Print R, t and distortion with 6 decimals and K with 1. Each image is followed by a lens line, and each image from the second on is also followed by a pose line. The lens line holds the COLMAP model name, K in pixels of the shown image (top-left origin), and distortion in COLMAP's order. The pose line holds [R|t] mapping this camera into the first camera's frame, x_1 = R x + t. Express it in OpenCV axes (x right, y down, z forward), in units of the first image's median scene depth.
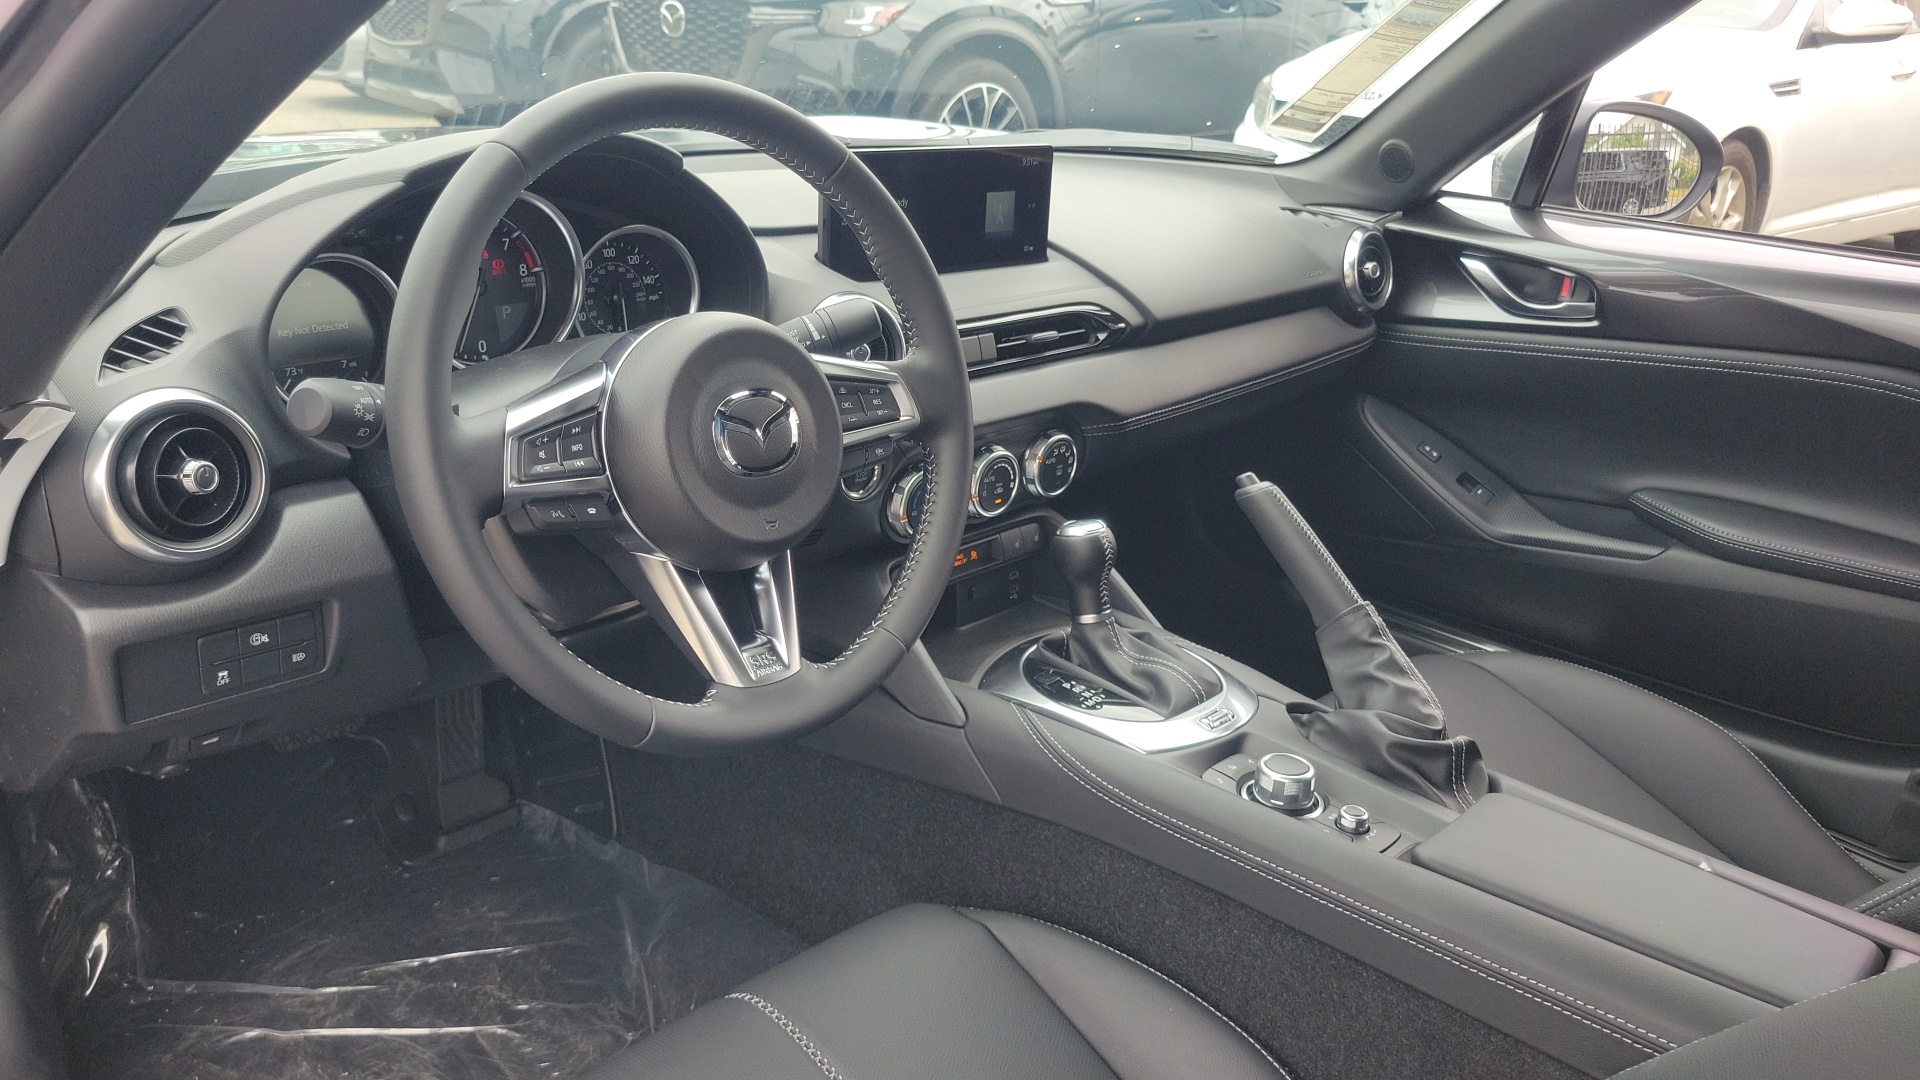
lens RADIAL K [[1451.0, 0, 964.8], [0, 1451.0, 578.4], [0, 0, 1]] dist [0.001819, -0.004532]
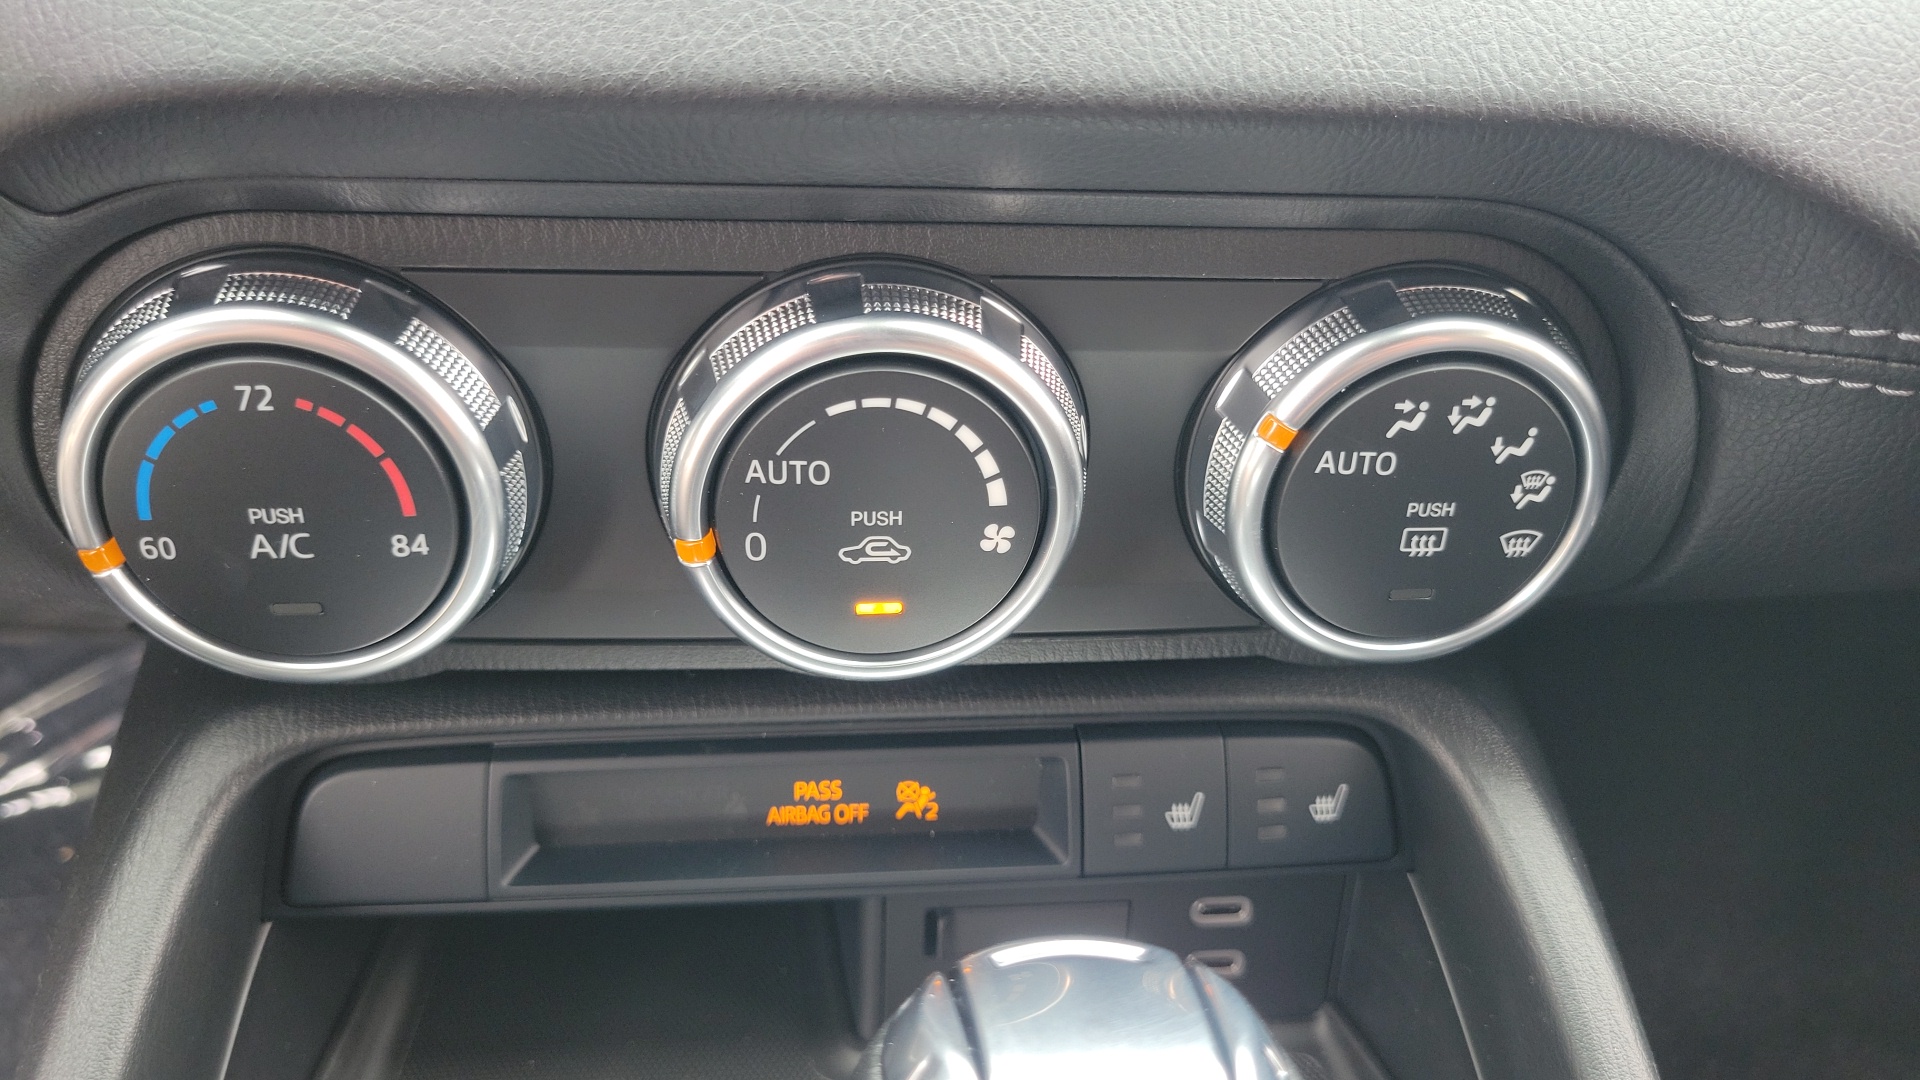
lens RADIAL K [[1451.0, 0, 964.8], [0, 1451.0, 578.4], [0, 0, 1]] dist [0.001819, -0.004532]
pose [[0.757495, 0.307993, -0.575623, 0.129946], [-0.244843, 0.951389, 0.186847, -0.092326], [0.605189, -0.000599, 0.796082, 0.881579]]
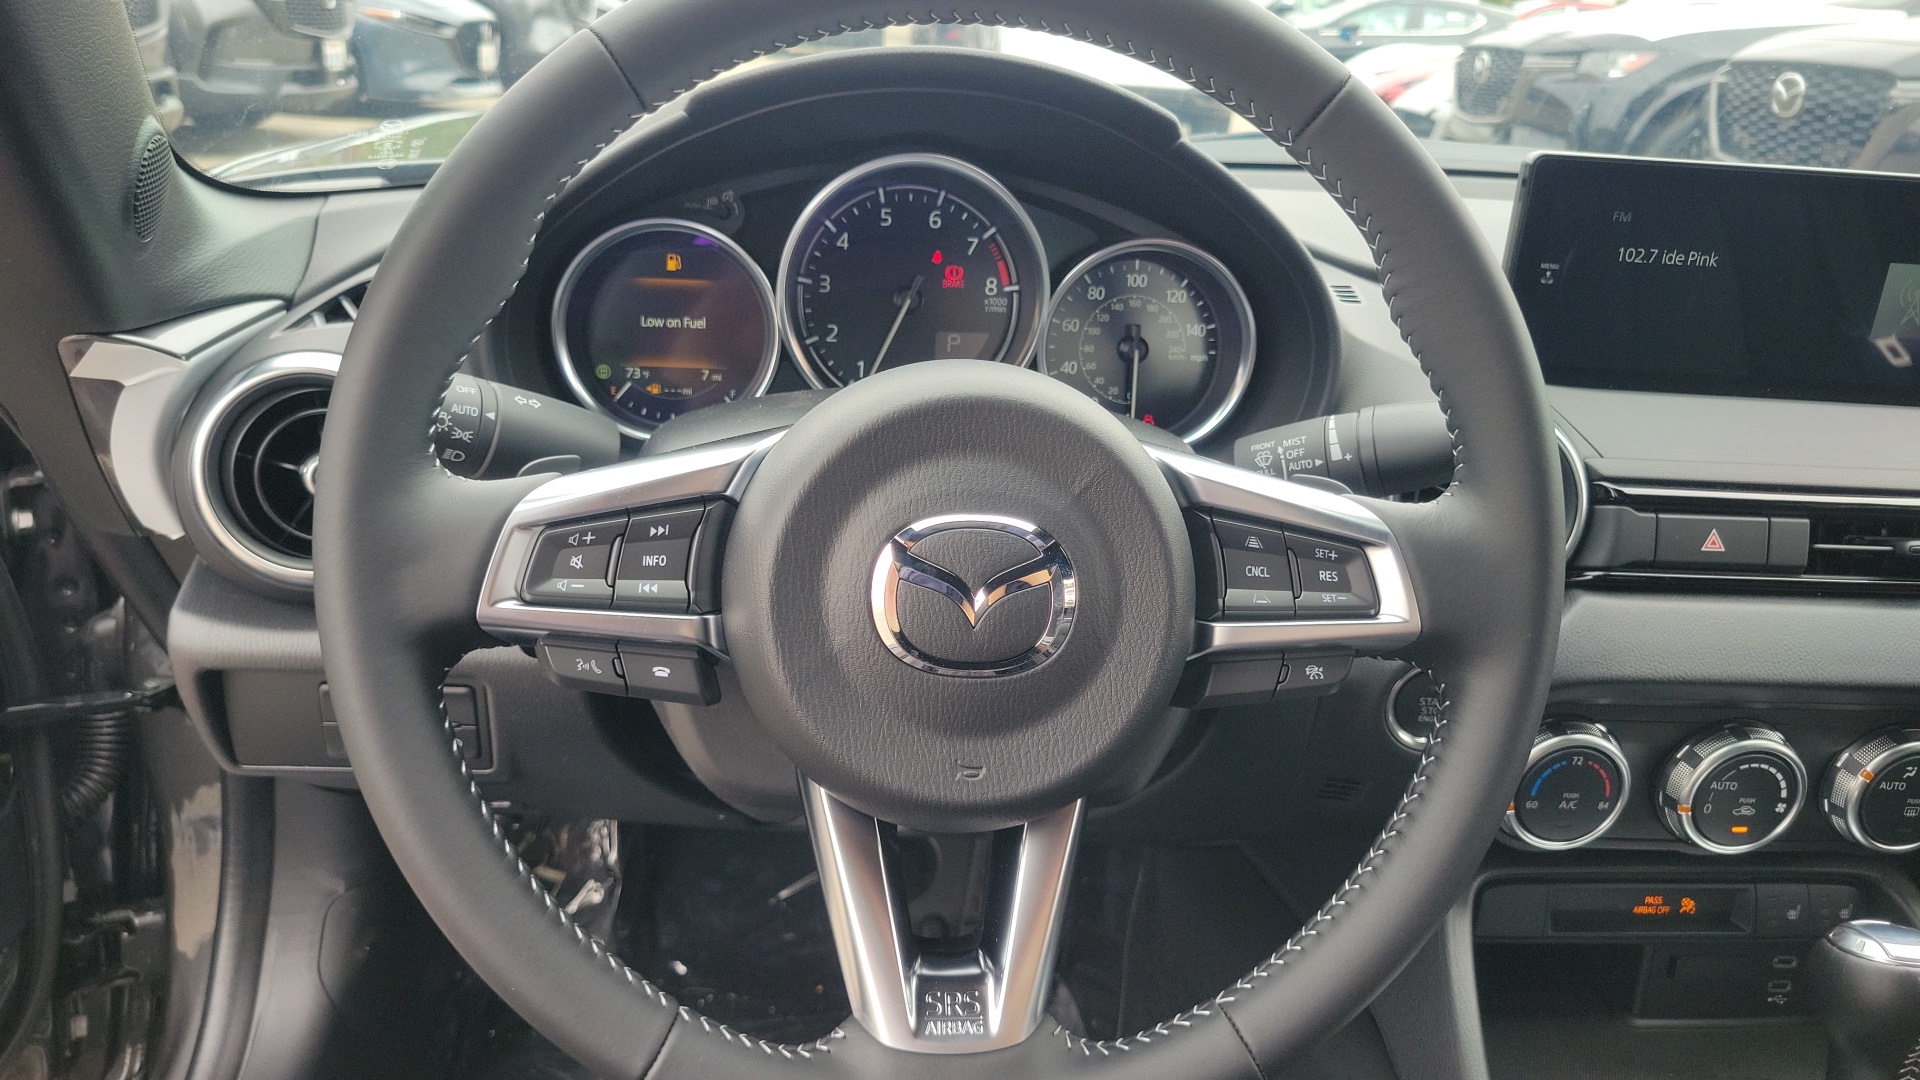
lens RADIAL K [[1451.0, 0, 964.8], [0, 1451.0, 578.4], [0, 0, 1]] dist [0.001819, -0.004532]
pose [[0.744602, 0.228550, -0.627162, 0.125228], [-0.266755, 0.963154, 0.034286, -0.085299], [0.611890, 0.141769, 0.778134, 0.408500]]
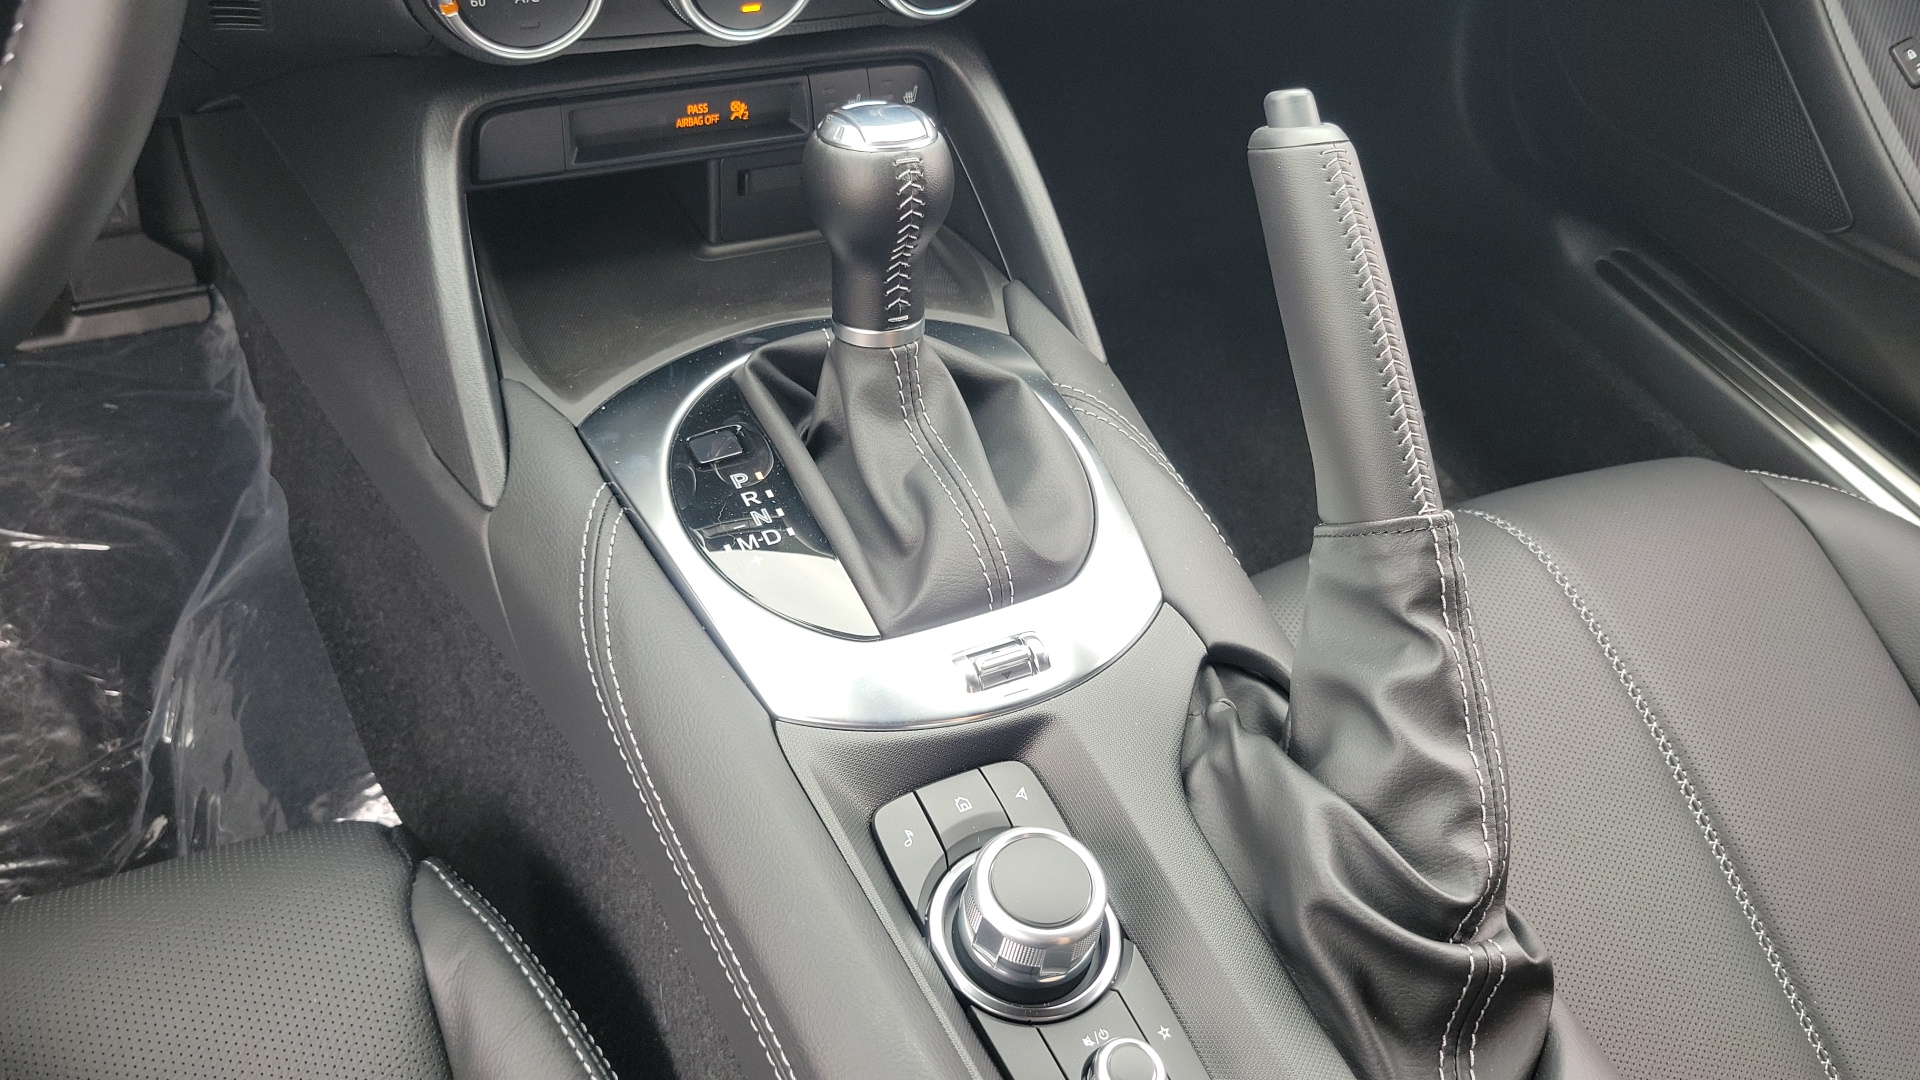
lens RADIAL K [[1451.0, 0, 964.8], [0, 1451.0, 578.4], [0, 0, 1]] dist [0.001819, -0.004532]
pose [[0.938010, 0.303292, -0.167782, 0.212983], [-0.211623, 0.884506, 0.415770, -0.098490], [0.274504, -0.354490, 0.893859, 0.570315]]
